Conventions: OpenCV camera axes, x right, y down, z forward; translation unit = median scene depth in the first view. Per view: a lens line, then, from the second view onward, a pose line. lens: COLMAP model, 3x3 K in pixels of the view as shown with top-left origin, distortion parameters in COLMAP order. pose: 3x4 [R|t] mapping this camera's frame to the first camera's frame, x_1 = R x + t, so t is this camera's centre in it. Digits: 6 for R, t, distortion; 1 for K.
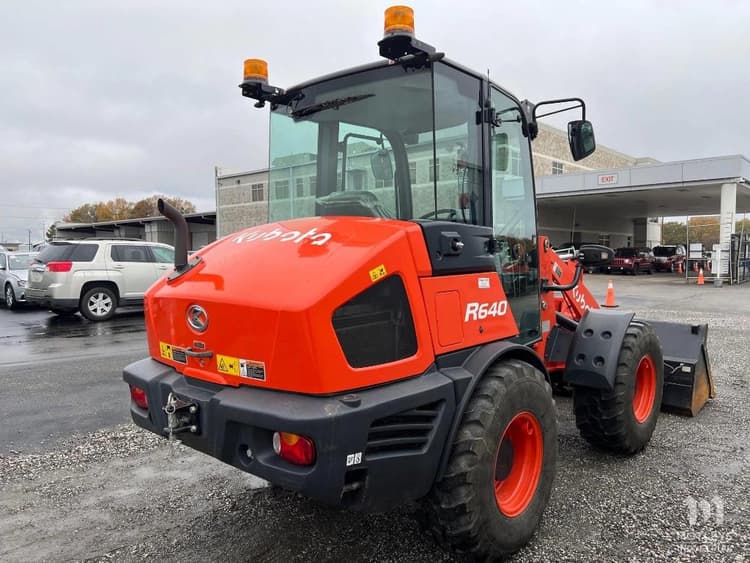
lens RADIAL K [[596.7, 0, 397.0], [0, 596.7, 290.2], [0, 0, 1]] dist [-0.002654, -0.068115]
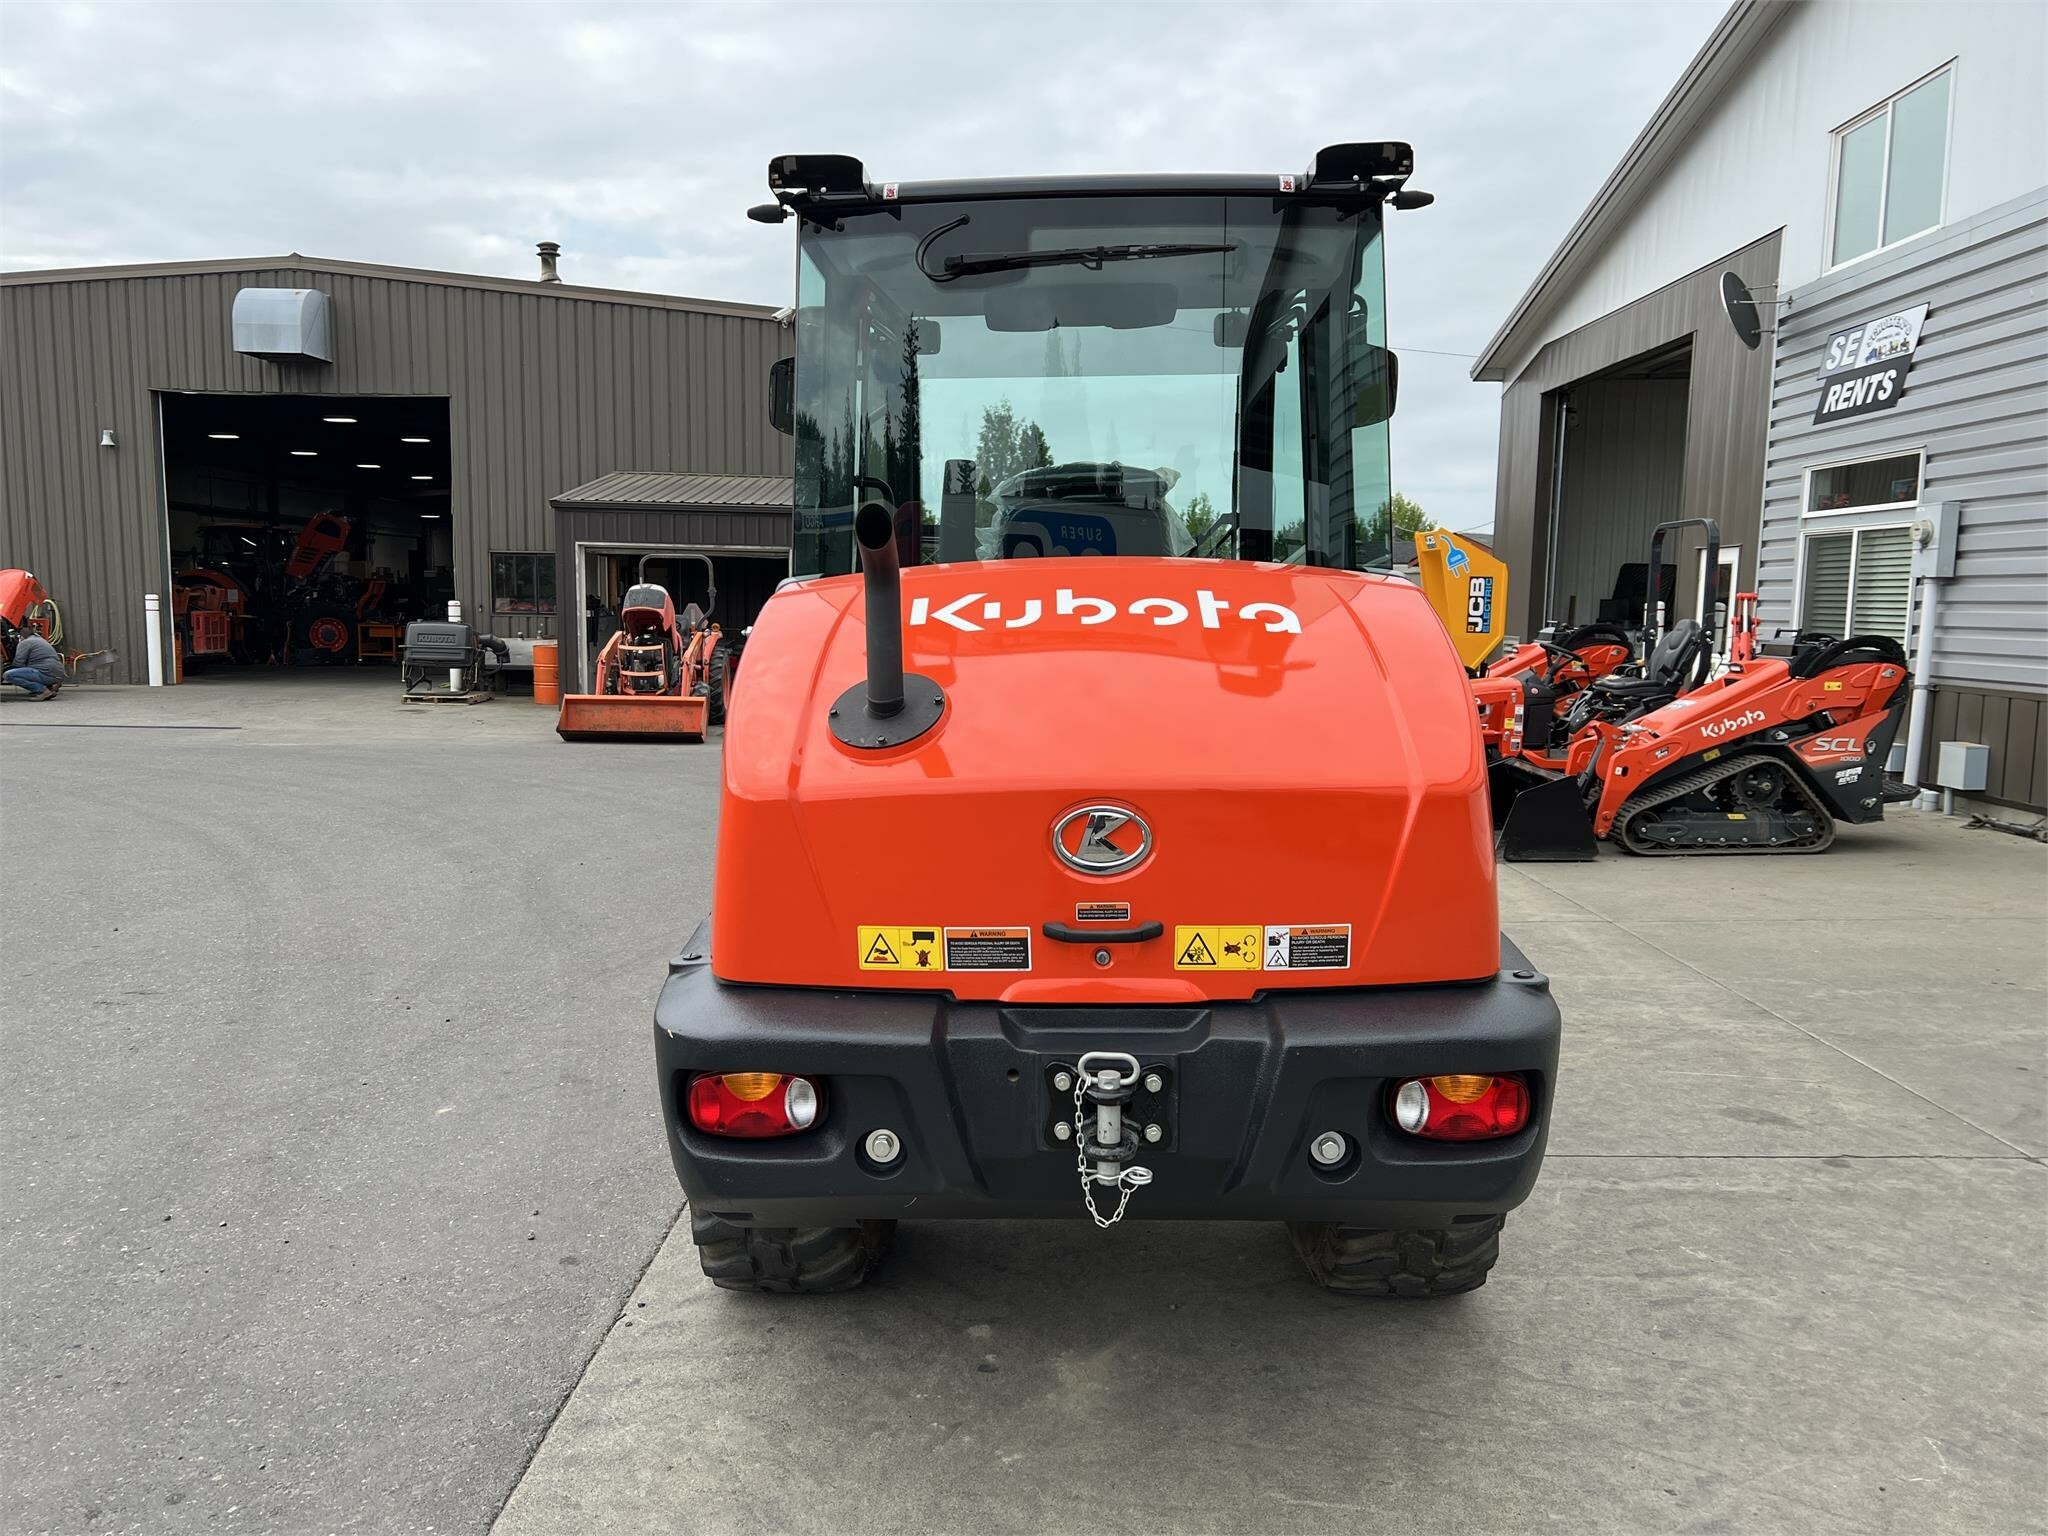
lens RADIAL K [[1541.4, 0, 1014.0], [0, 1541.4, 766.2], [0, 0, 1]] dist [0.046224, -0.052435]
pose [[0.784702, -0.072898, 0.615572, -0.916904], [0.044135, 0.997111, 0.061819, -0.054834], [-0.618300, -0.021341, 0.785653, 0.274956]]
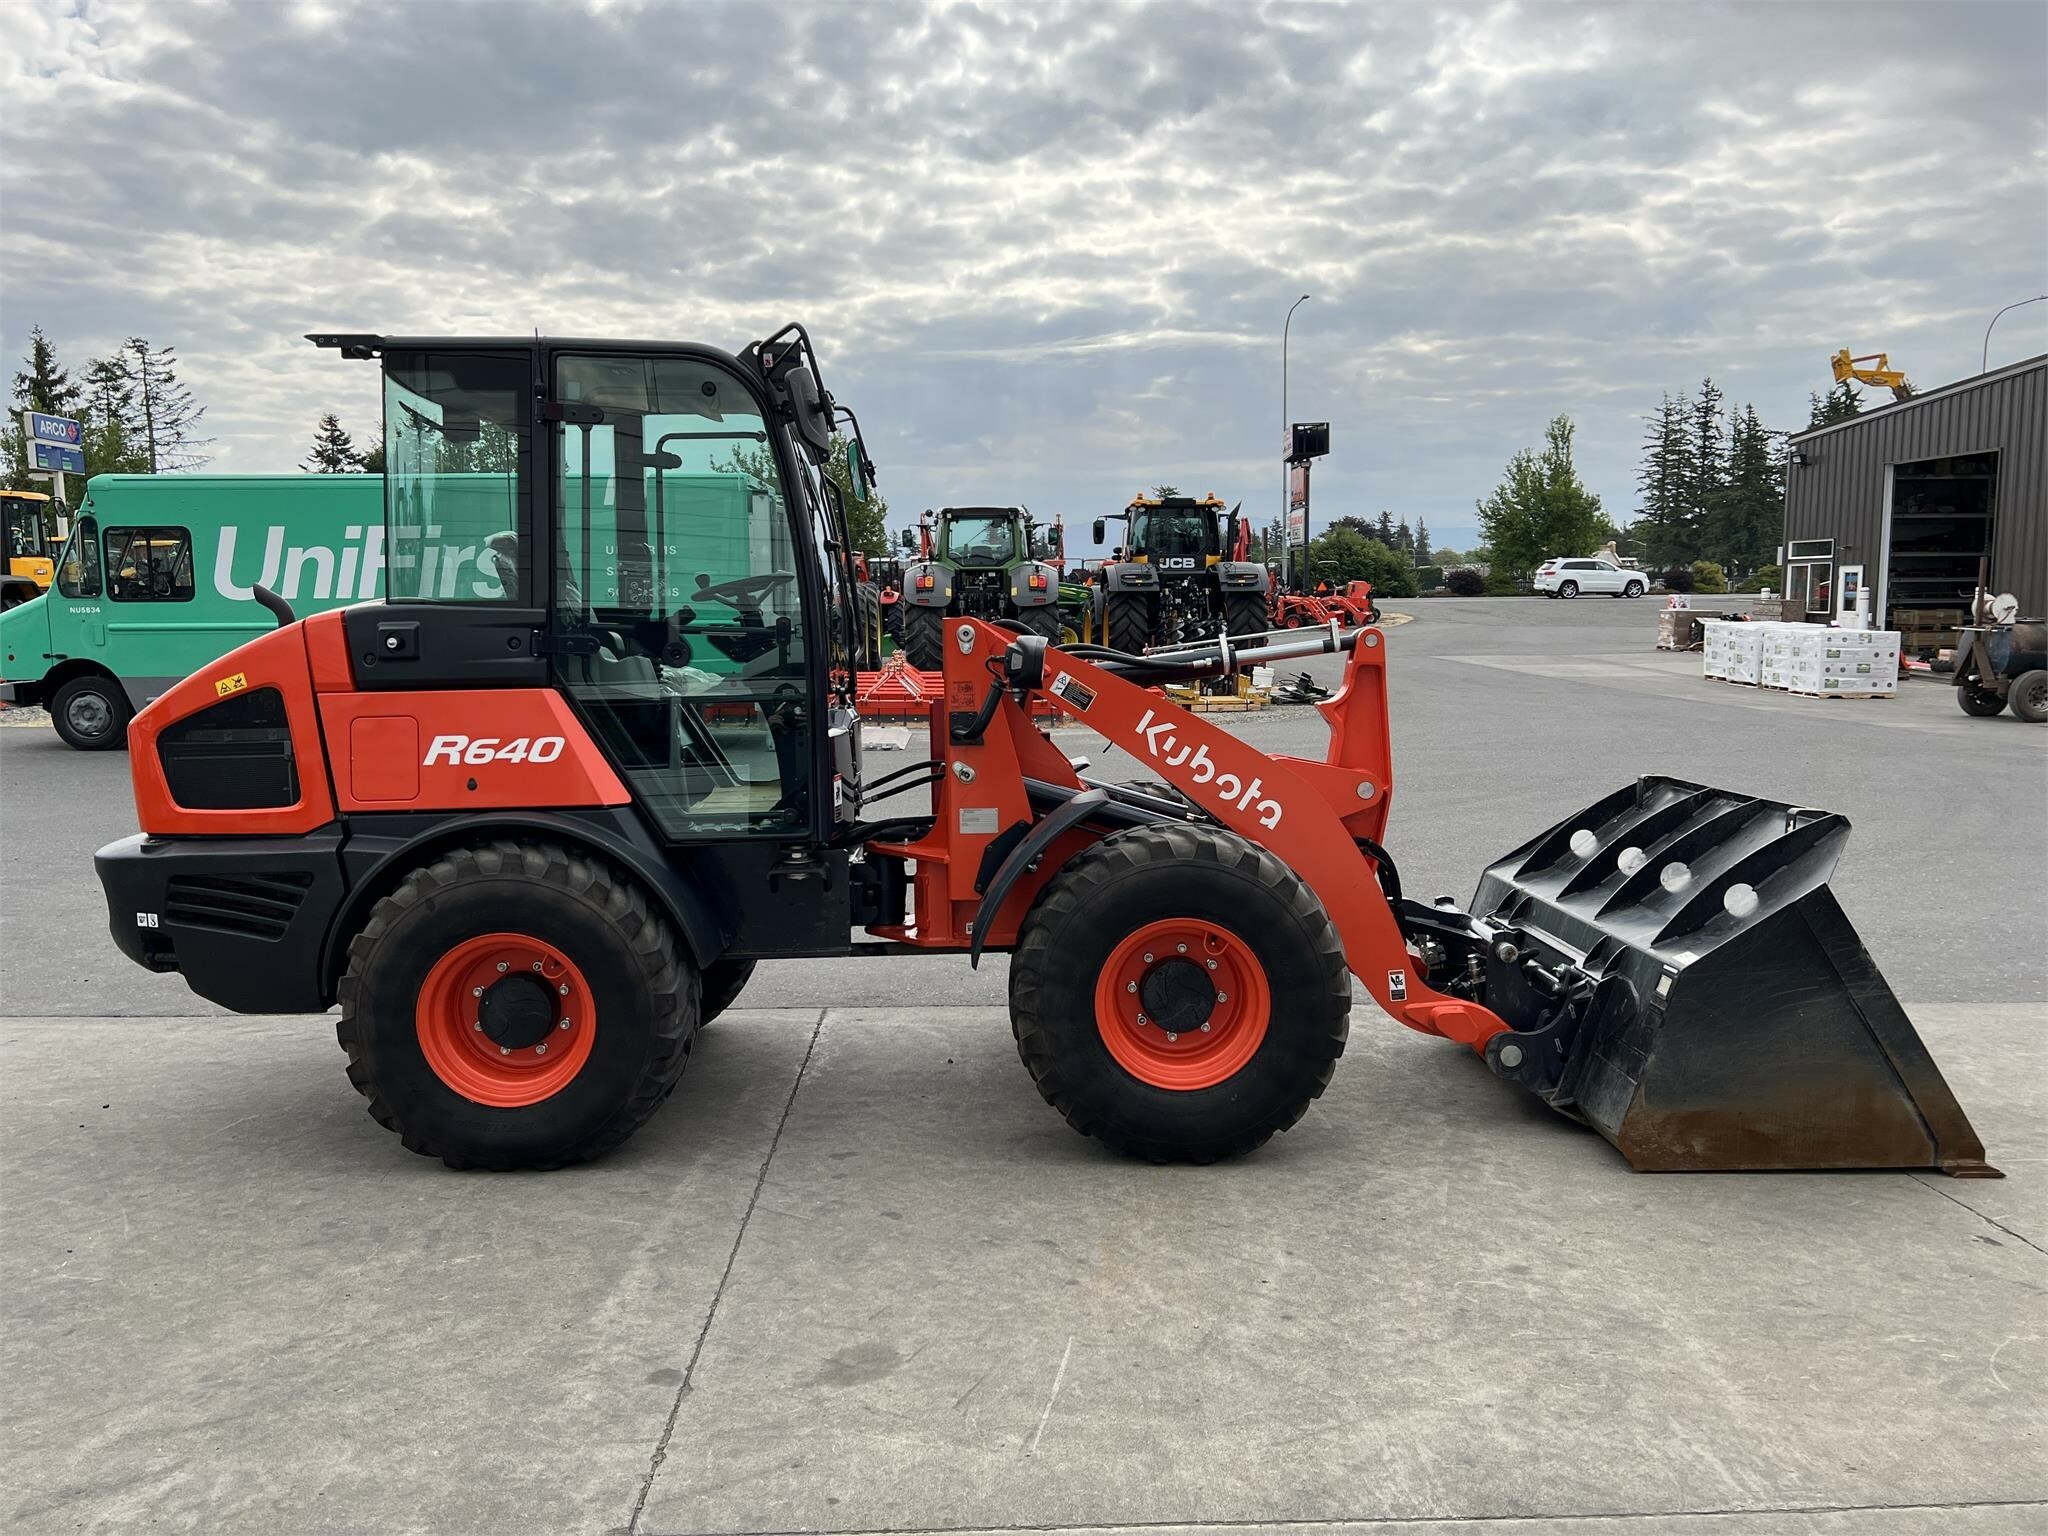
lens RADIAL K [[1541.4, 0, 1011.9], [0, 1541.4, 777.5], [0, 0, 1]] dist [0.052929, -0.057395]
pose [[0.656912, 0.062846, -0.751343, 1.839590], [-0.033286, 0.997966, 0.054373, -0.045152], [0.753232, -0.010709, 0.657668, 0.426172]]
